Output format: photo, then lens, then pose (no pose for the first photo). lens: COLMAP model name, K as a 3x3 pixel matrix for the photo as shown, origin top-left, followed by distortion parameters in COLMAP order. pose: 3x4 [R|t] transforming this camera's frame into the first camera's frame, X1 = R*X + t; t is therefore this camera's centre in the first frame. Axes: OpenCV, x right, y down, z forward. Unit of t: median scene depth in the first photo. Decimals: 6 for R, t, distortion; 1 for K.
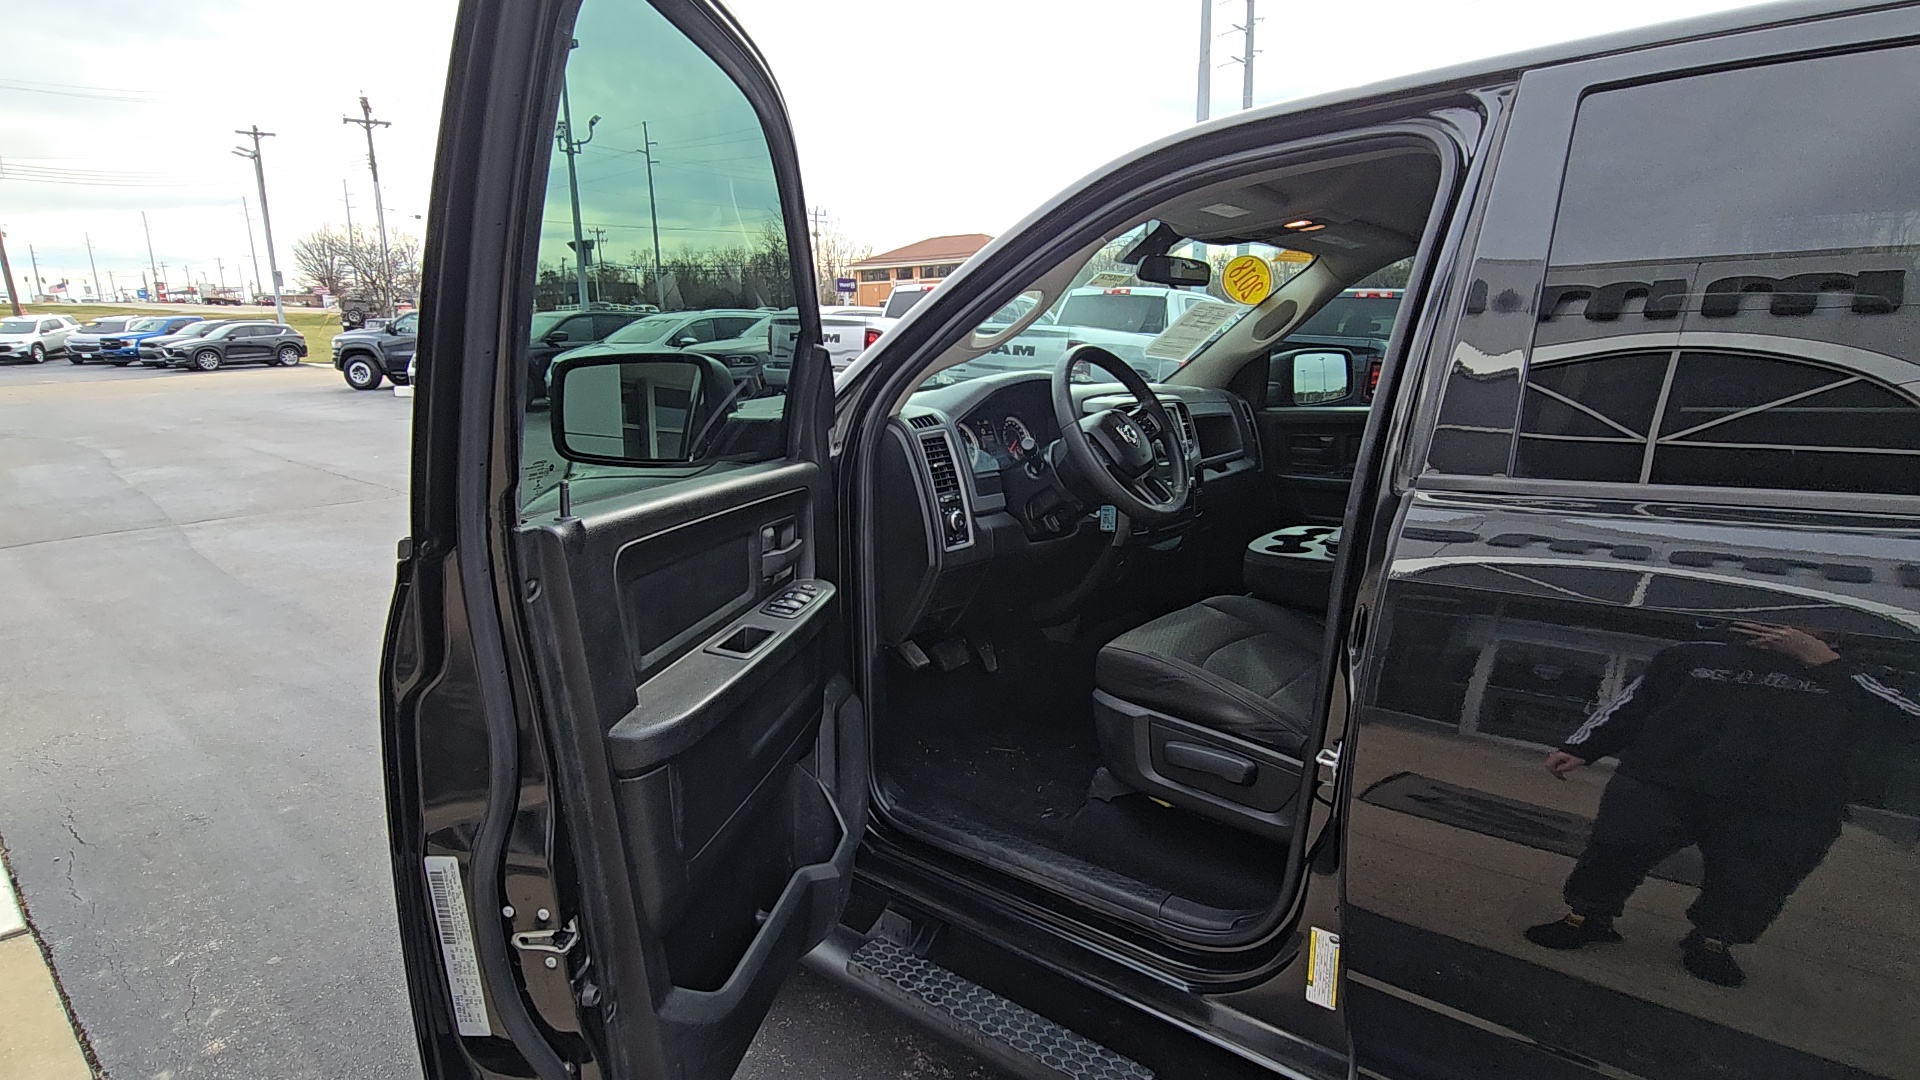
lens RADIAL K [[972.7, 0, 955.1], [0, 972.7, 552.4], [0, 0, 1]] dist [-0.000578, 0.001493]
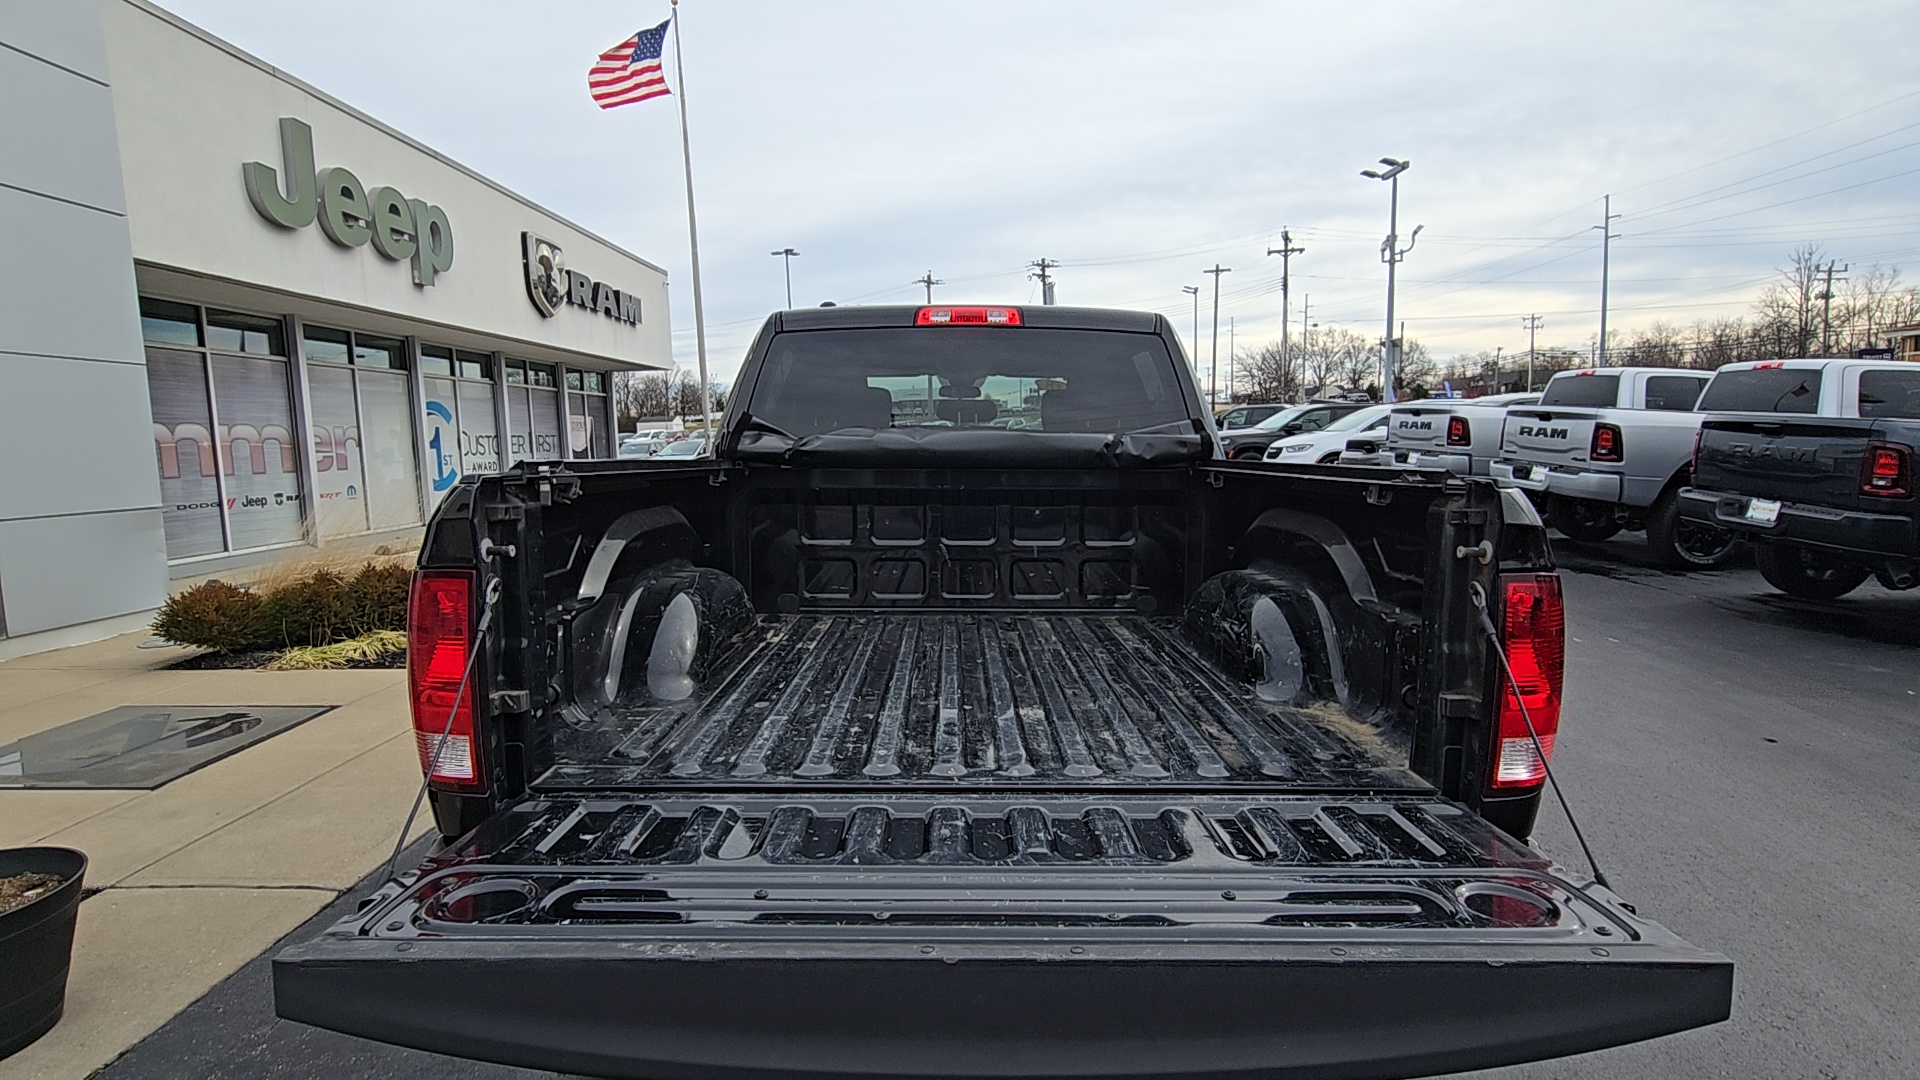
lens RADIAL K [[974.3, 0, 949.5], [0, 974.3, 553.4], [0, 0, 1]] dist [0.003273, -0.000340]
pose [[0.624999, 0.092328, -0.775147, 0.119623], [-0.162215, 0.986666, -0.013272, 0.006947], [0.763586, 0.134036, 0.631642, -0.023876]]
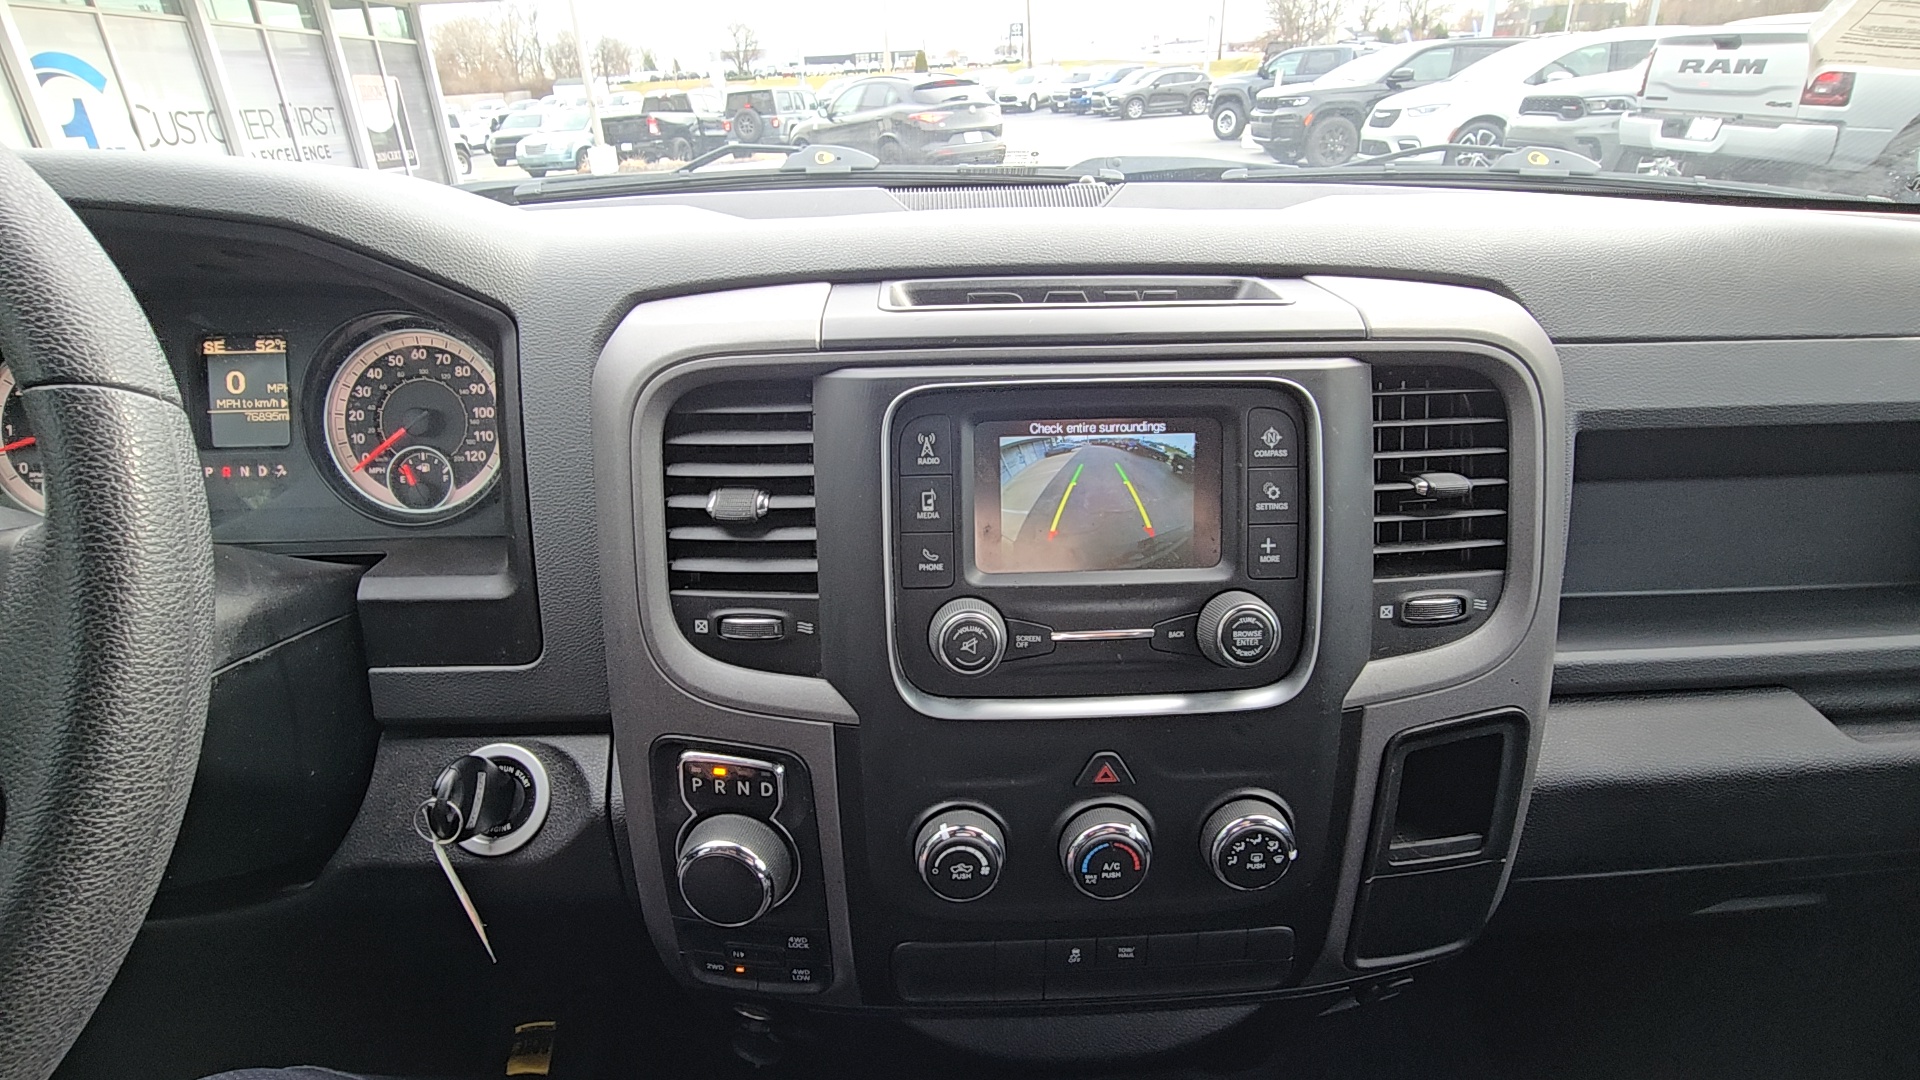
lens RADIAL K [[958.5, 0, 951.8], [0, 958.5, 577.0], [0, 0, 1]] dist [0.000492, -0.000535]
pose [[0.653154, 0.329427, -0.681812, 0.019738], [-0.142564, 0.937804, 0.316541, -0.010460], [0.743684, -0.109548, 0.659495, 0.054623]]
